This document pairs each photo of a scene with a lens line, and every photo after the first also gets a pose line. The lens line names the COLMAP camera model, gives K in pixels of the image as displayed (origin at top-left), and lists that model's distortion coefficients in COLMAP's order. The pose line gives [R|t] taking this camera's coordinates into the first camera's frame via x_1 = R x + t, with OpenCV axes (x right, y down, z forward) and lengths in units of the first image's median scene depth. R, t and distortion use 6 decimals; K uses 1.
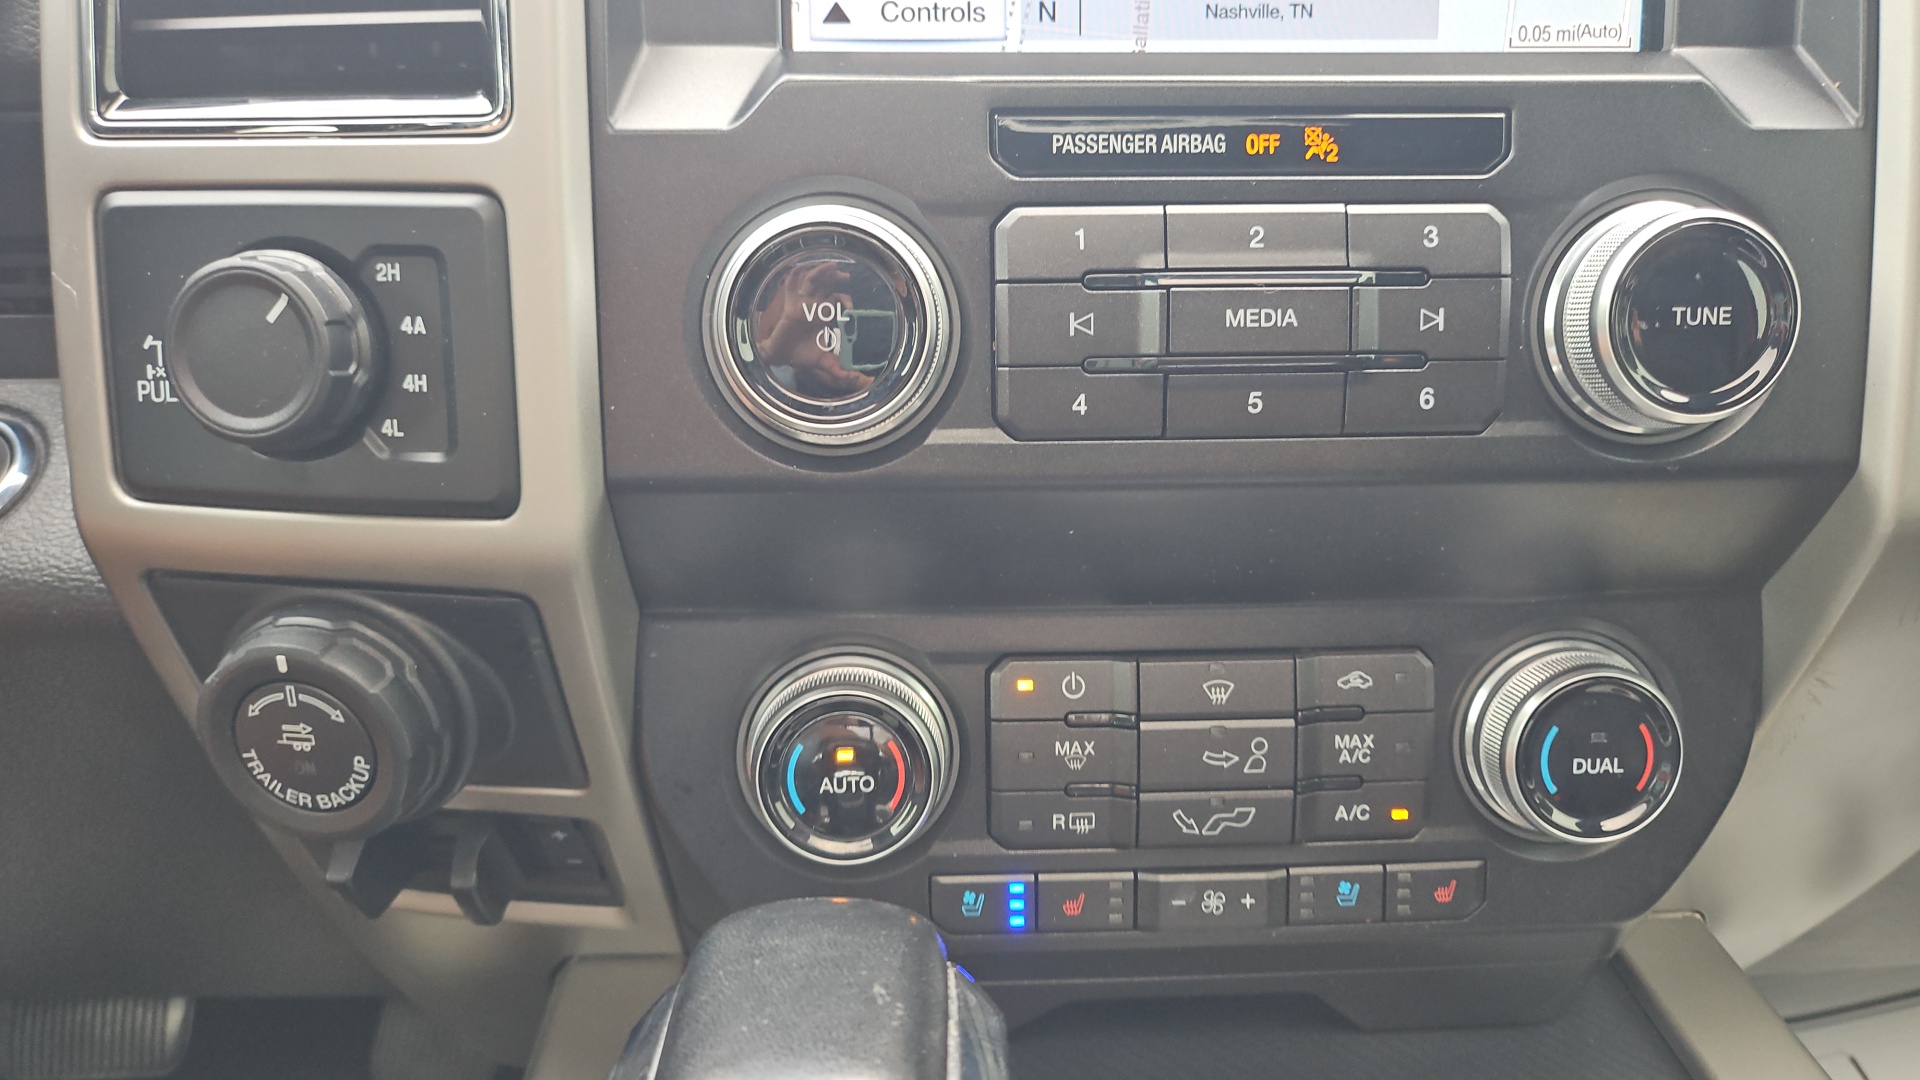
lens RADIAL K [[1359.1, 0, 960.0], [0, 1359.1, 540.0], [0, 0, 1]] dist [0.085213, -0.094877]
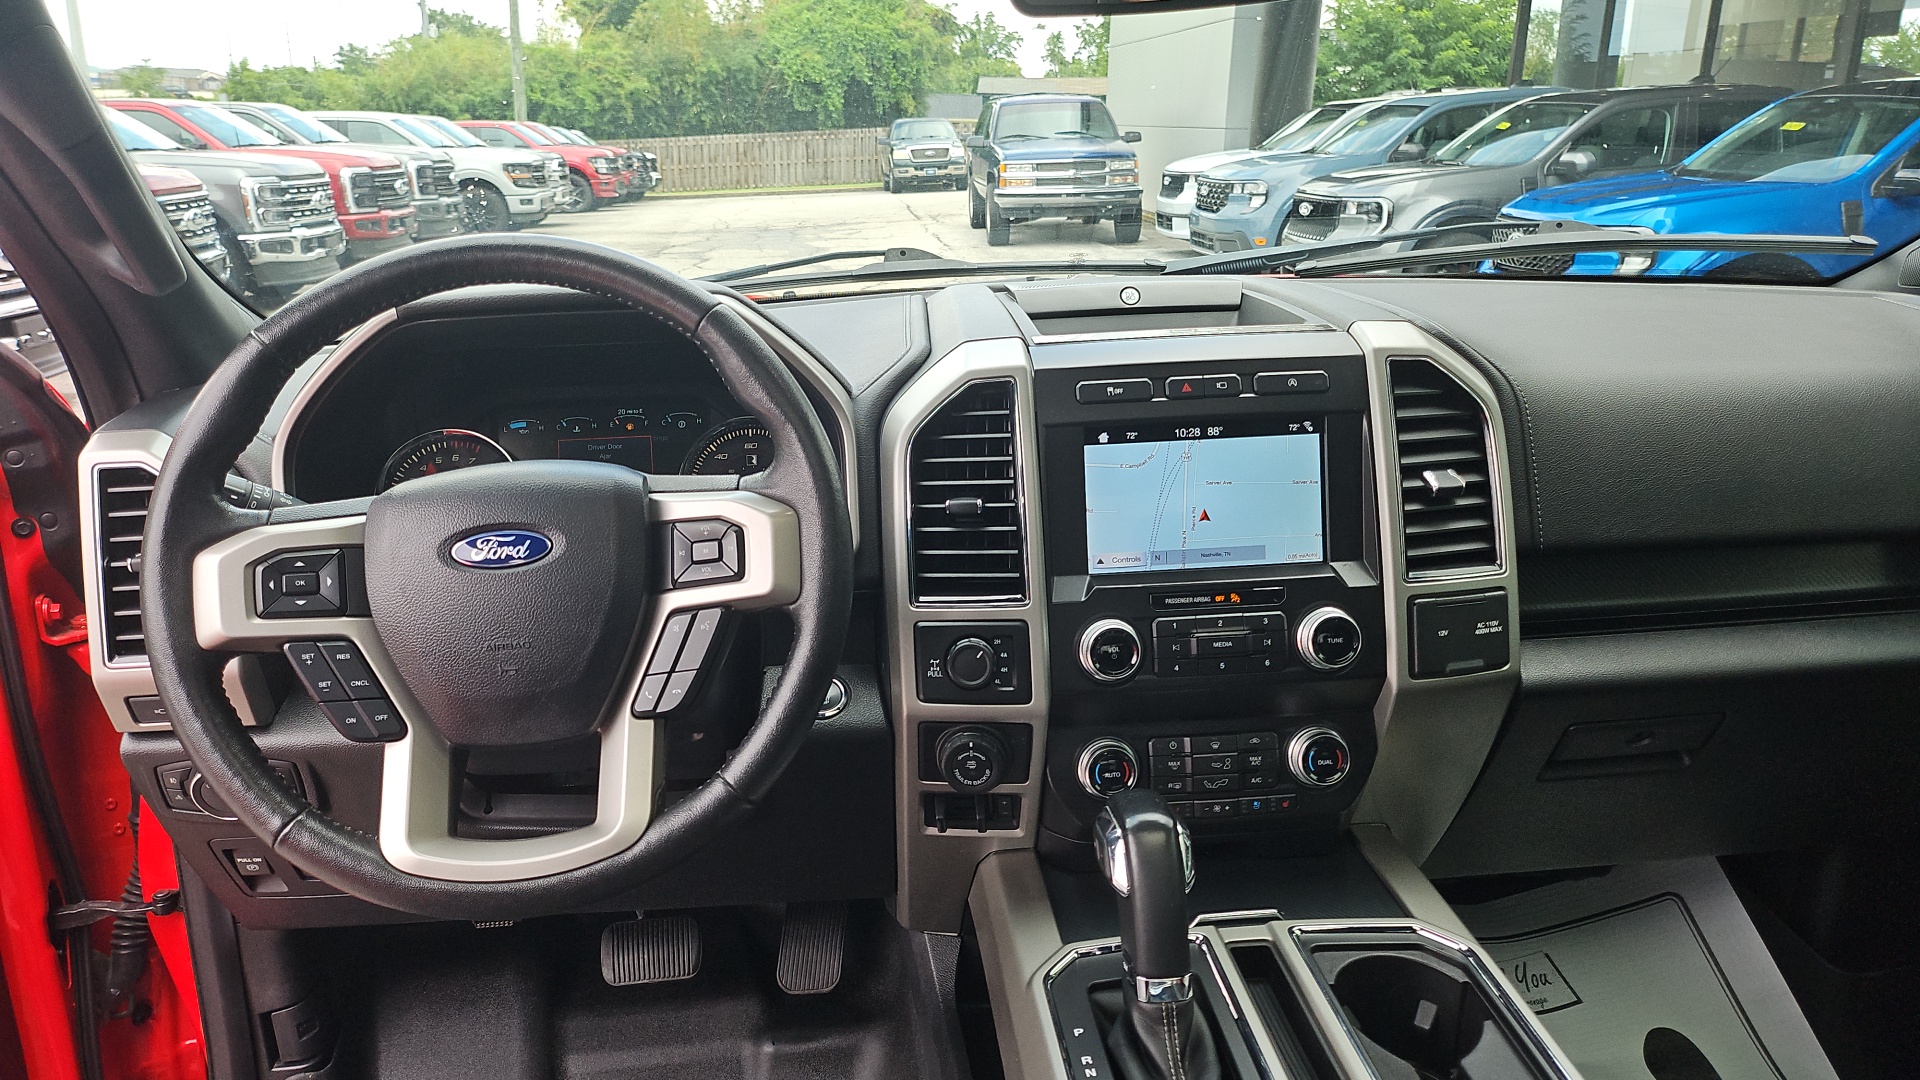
lens RADIAL K [[1359.1, 0, 960.0], [0, 1359.1, 540.0], [0, 0, 1]] dist [0.085213, -0.094877]
pose [[0.998907, -0.034469, 0.031585, -0.602497], [0.036678, 0.996711, -0.072267, -0.197646], [-0.028991, 0.073346, 0.996885, -2.708907]]
